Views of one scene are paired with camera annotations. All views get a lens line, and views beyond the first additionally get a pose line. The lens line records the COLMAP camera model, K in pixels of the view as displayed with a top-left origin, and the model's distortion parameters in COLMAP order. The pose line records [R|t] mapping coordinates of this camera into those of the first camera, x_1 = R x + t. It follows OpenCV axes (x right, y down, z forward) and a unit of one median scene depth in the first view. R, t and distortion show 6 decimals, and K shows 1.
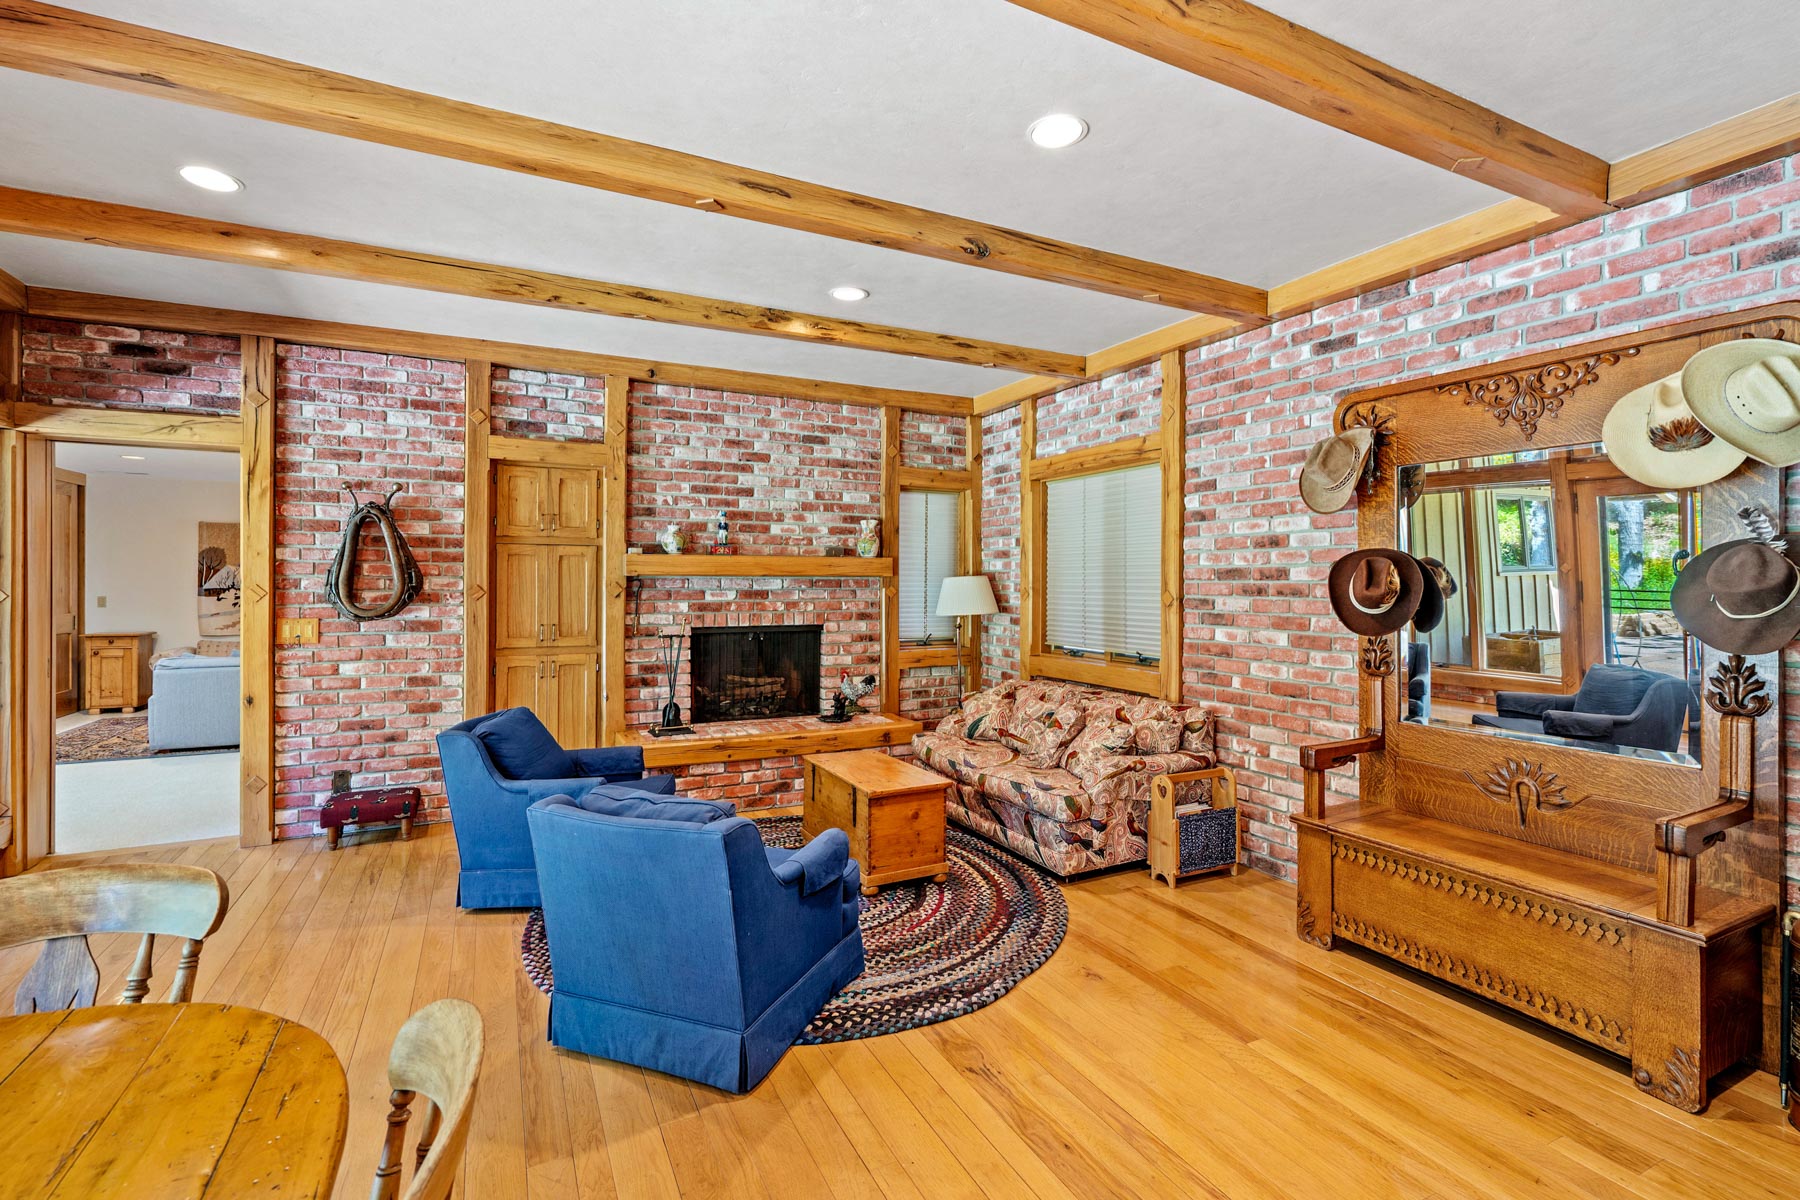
lens RADIAL K [[833.4, 0, 906.3], [0, 833.4, 587.4], [0, 0, 1]] dist [0.001195, 0.000082]
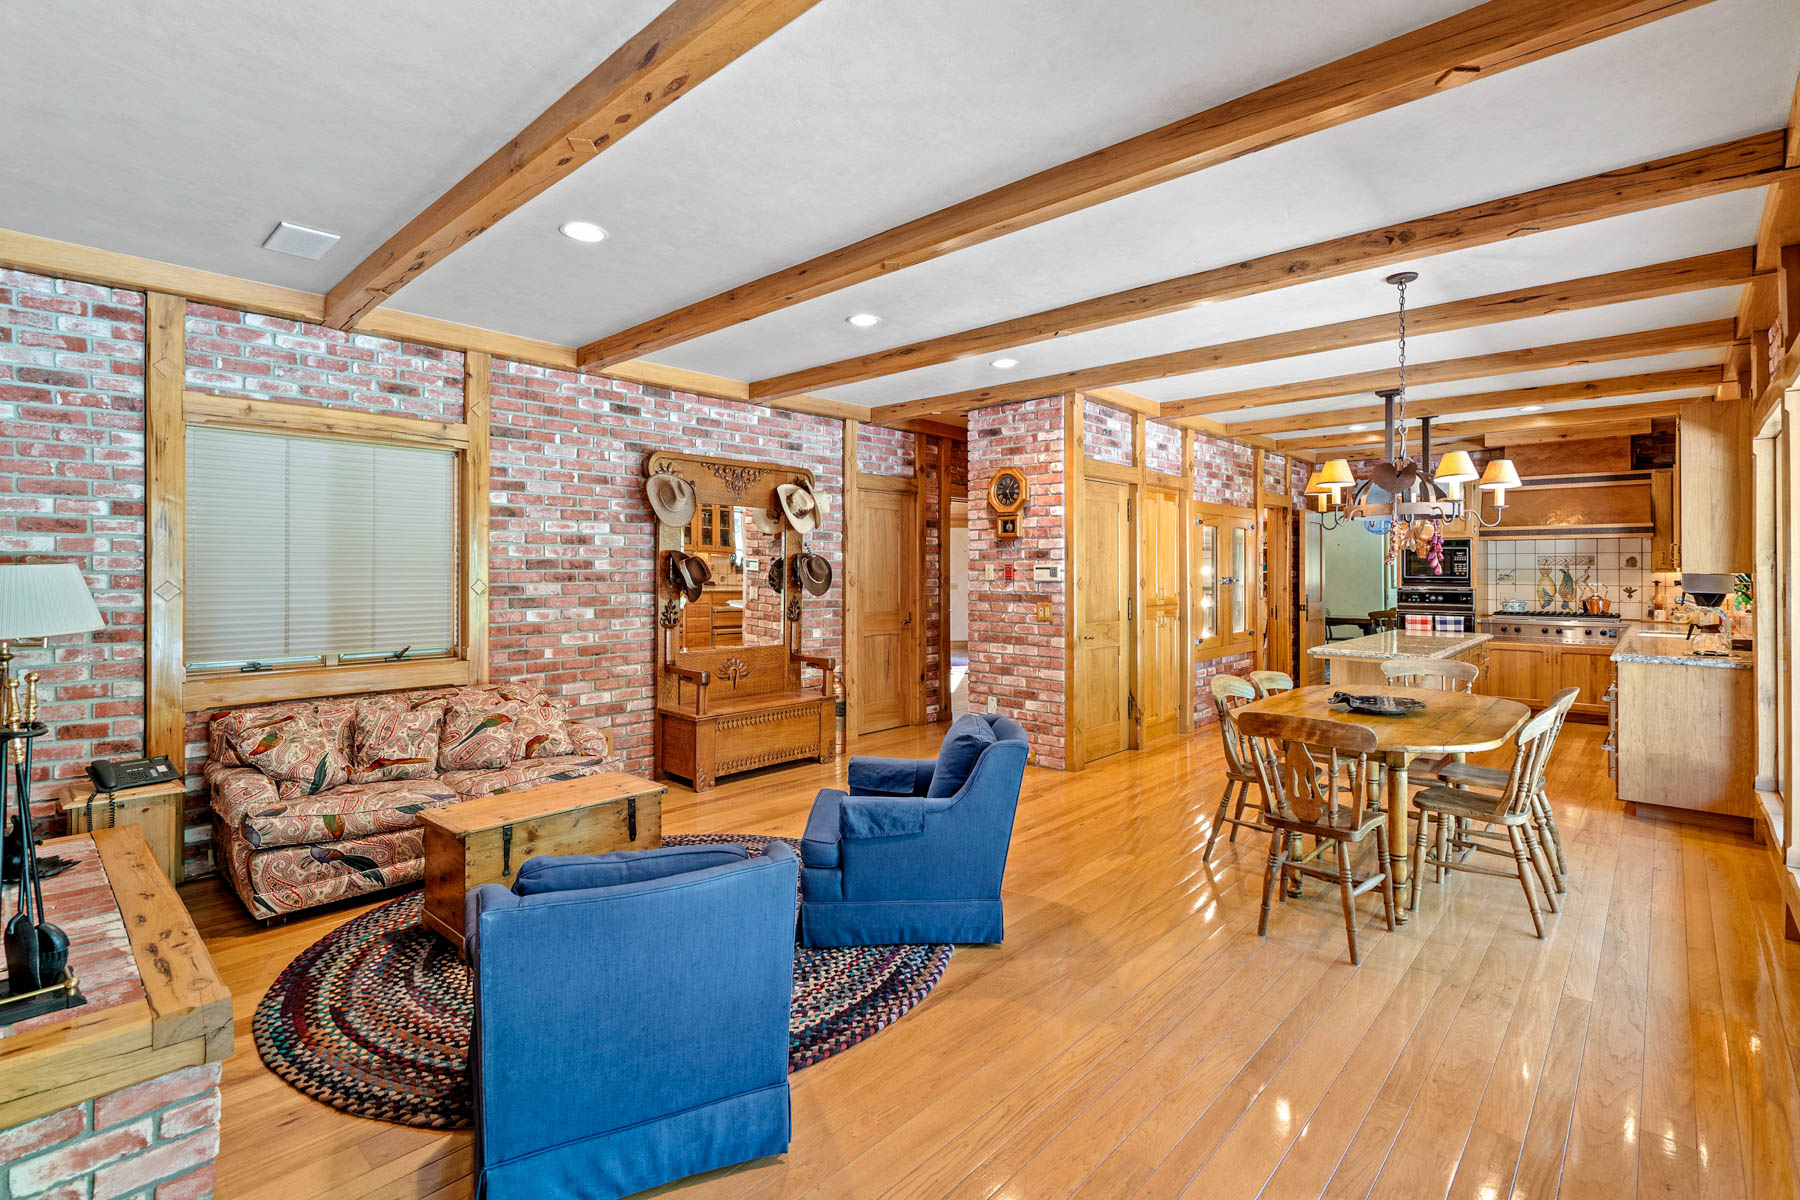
lens RADIAL K [[833.4, 0, 911.9], [0, 833.4, 564.0], [0, 0, 1]] dist [0.001195, 0.000082]
pose [[-0.369348, 0.000379, 0.929291, -0.945038], [0.004391, 0.999989, 0.001337, -0.016019], [-0.929281, 0.004574, -0.369345, 0.972679]]
